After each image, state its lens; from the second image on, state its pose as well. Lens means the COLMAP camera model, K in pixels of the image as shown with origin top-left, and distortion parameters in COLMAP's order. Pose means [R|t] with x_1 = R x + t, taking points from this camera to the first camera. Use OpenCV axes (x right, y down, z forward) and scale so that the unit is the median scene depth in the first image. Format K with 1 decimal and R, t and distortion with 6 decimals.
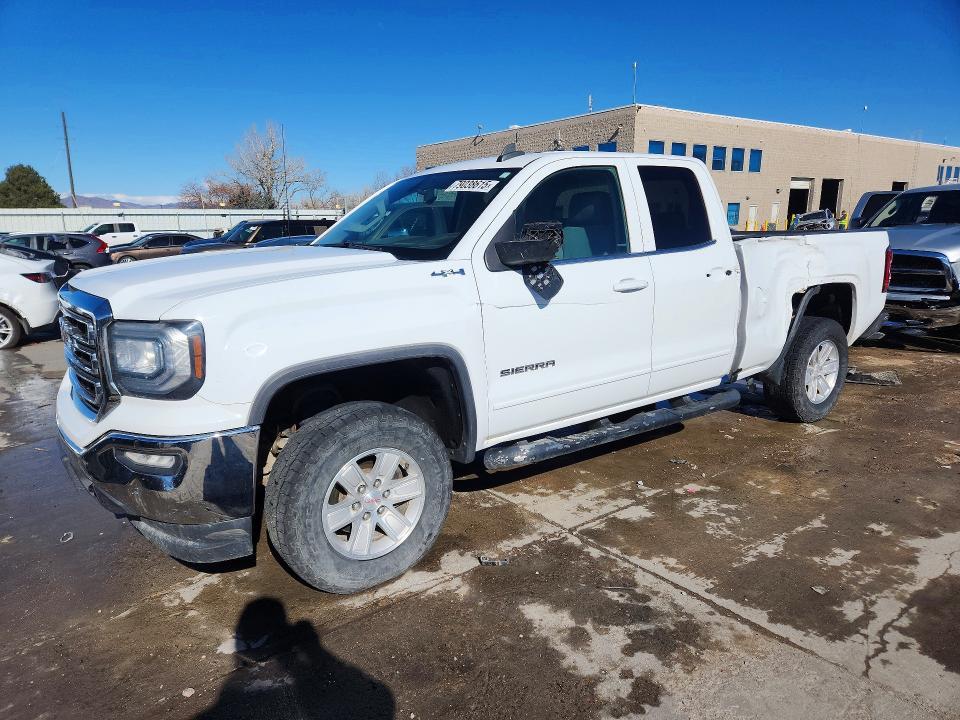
lens RADIAL K [[746.1, 0, 479.9], [0, 746.1, 372.4], [0, 0, 1]] dist [0.195772, -0.262808]
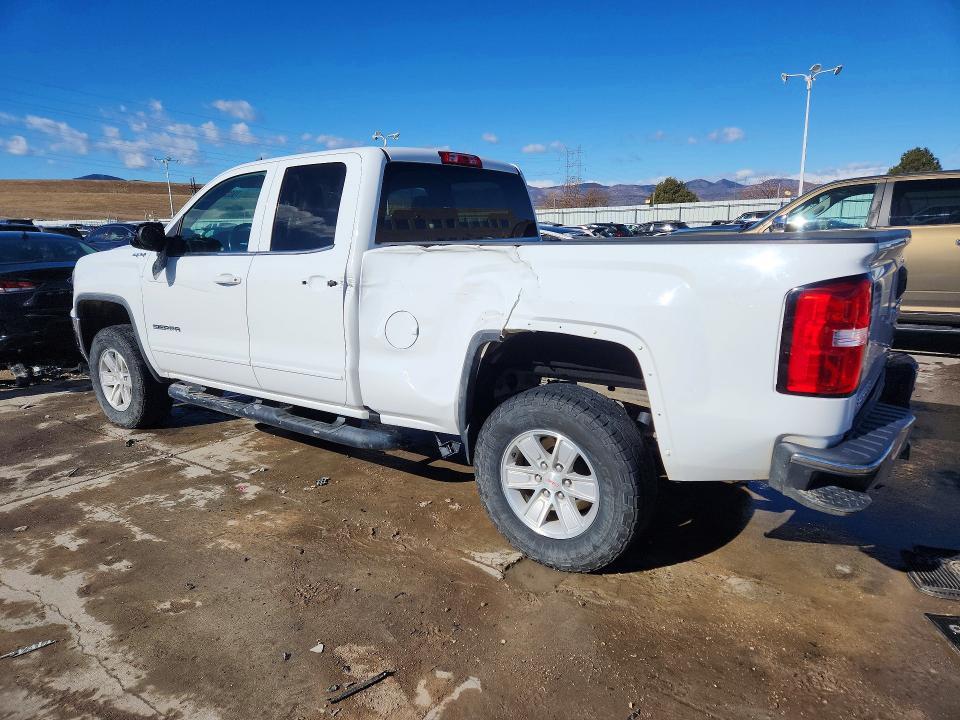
lens RADIAL K [[737.9, 0, 480.0], [0, 737.9, 360.0], [0, 0, 1]] dist [0.014076, -0.003698]
pose [[0.172265, 0.193913, -0.965776, 1.303873], [-0.170549, 0.971497, 0.164641, -0.237183], [0.970174, 0.136351, 0.200427, 1.129735]]
